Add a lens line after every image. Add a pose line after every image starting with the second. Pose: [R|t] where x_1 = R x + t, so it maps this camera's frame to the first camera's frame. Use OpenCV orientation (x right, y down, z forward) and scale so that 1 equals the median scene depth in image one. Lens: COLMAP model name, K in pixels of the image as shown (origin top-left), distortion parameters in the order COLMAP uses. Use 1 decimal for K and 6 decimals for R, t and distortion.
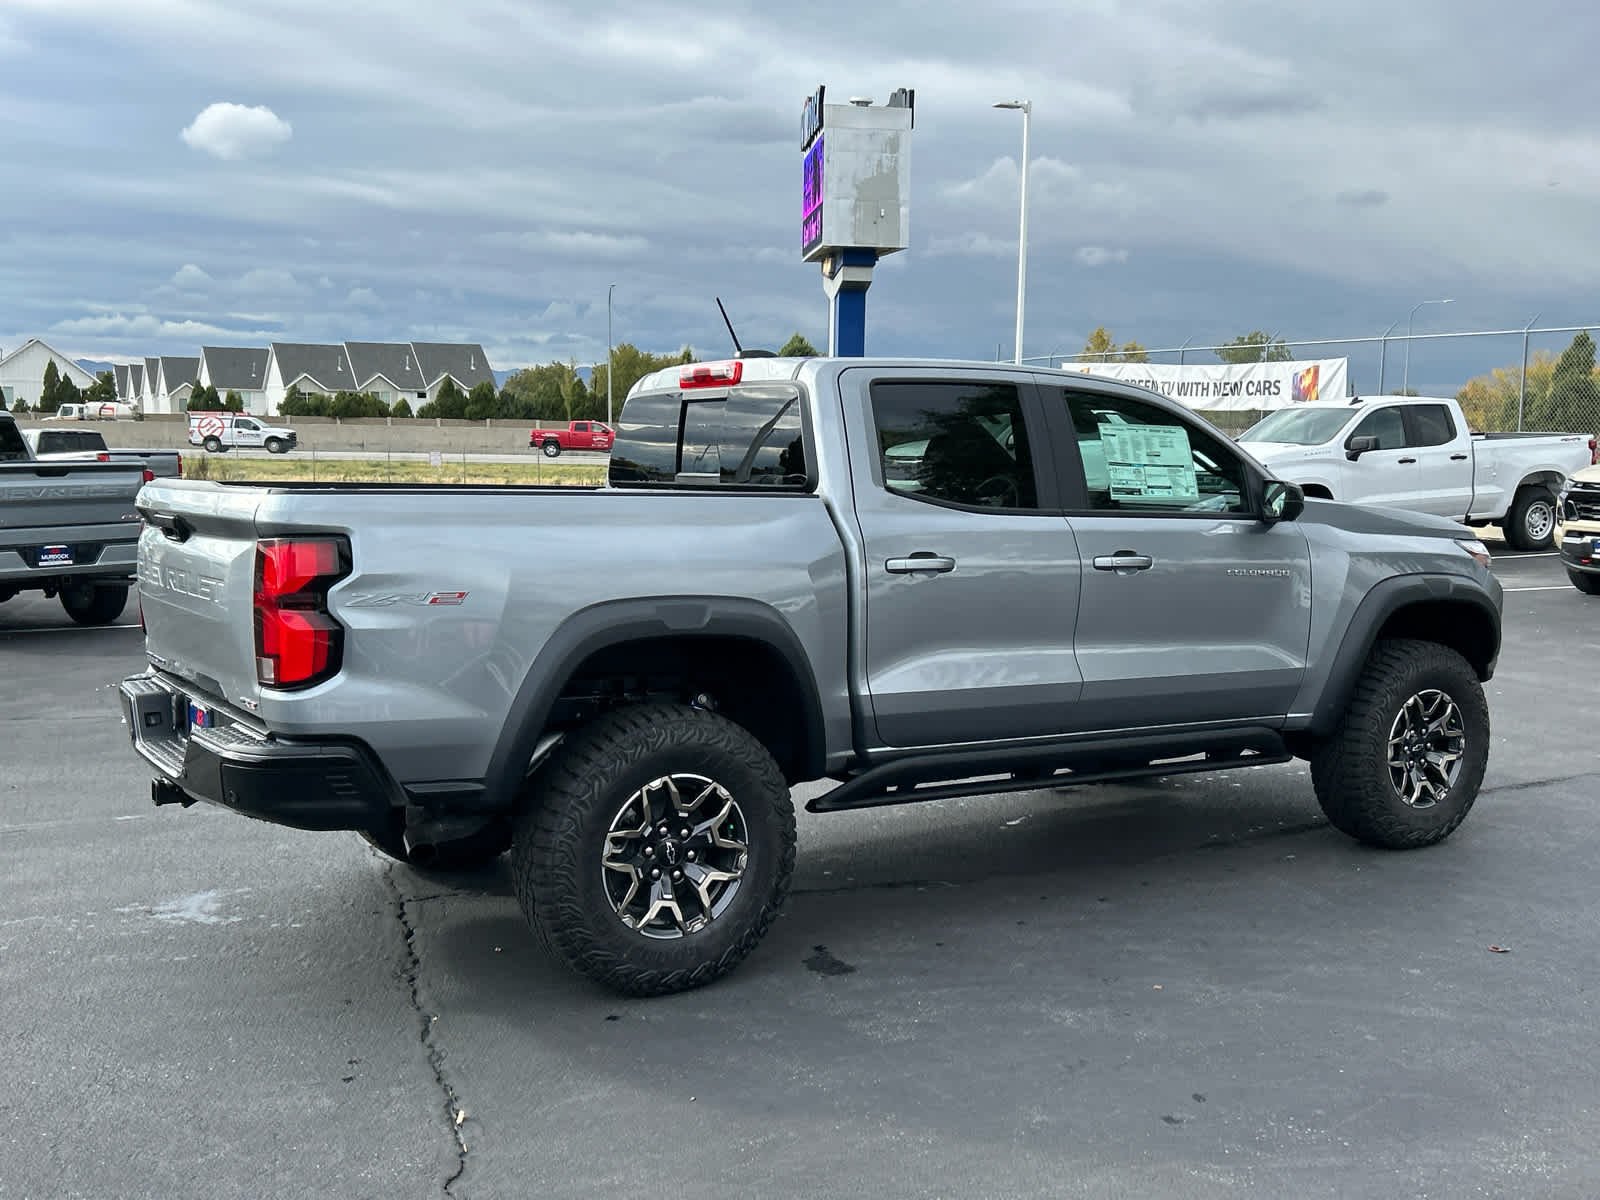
lens RADIAL K [[1641.9, 0, 805.5], [0, 1641.9, 608.4], [0, 0, 1]] dist [0.038621, 0.000000]
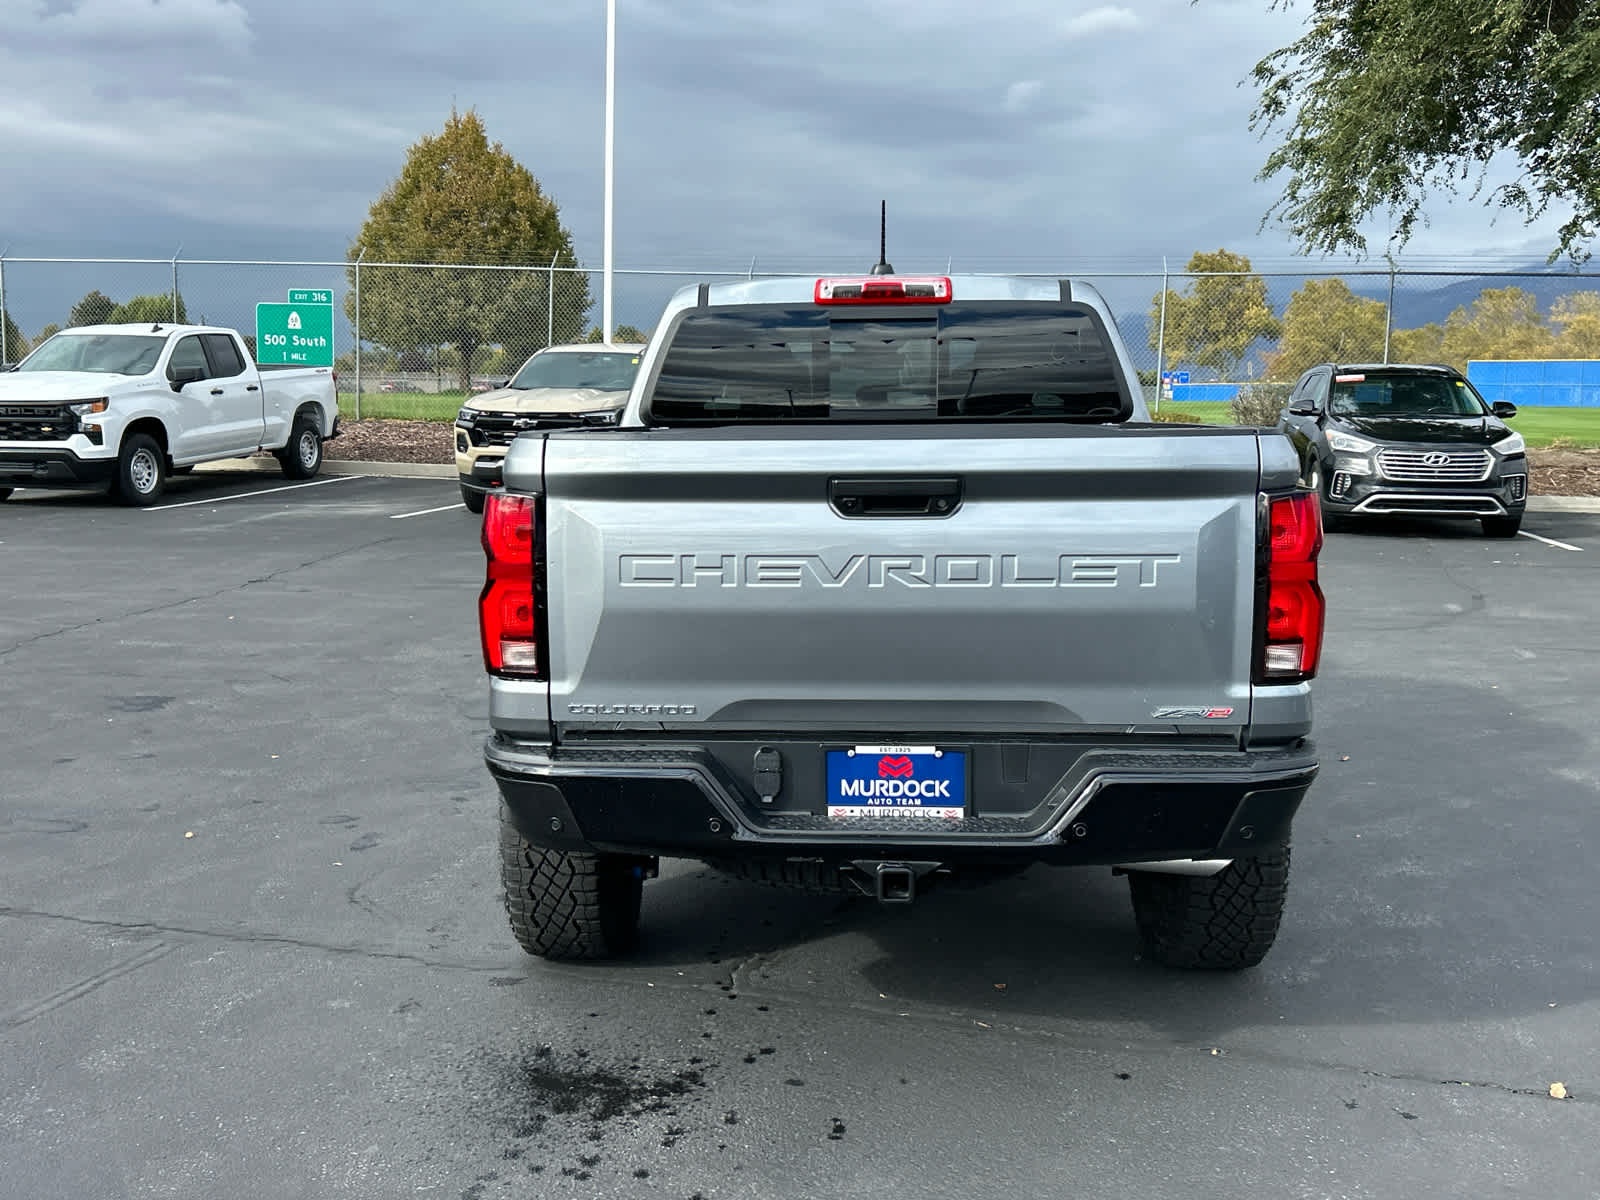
lens RADIAL K [[1641.9, 0, 784.4], [0, 1641.9, 591.6], [0, 0, 1]] dist [0.038621, 0.000000]
pose [[0.577836, -0.105979, 0.809243, -0.246590], [0.080987, 0.994085, 0.072358, -0.015930], [-0.812125, 0.023728, 0.583001, 0.166073]]
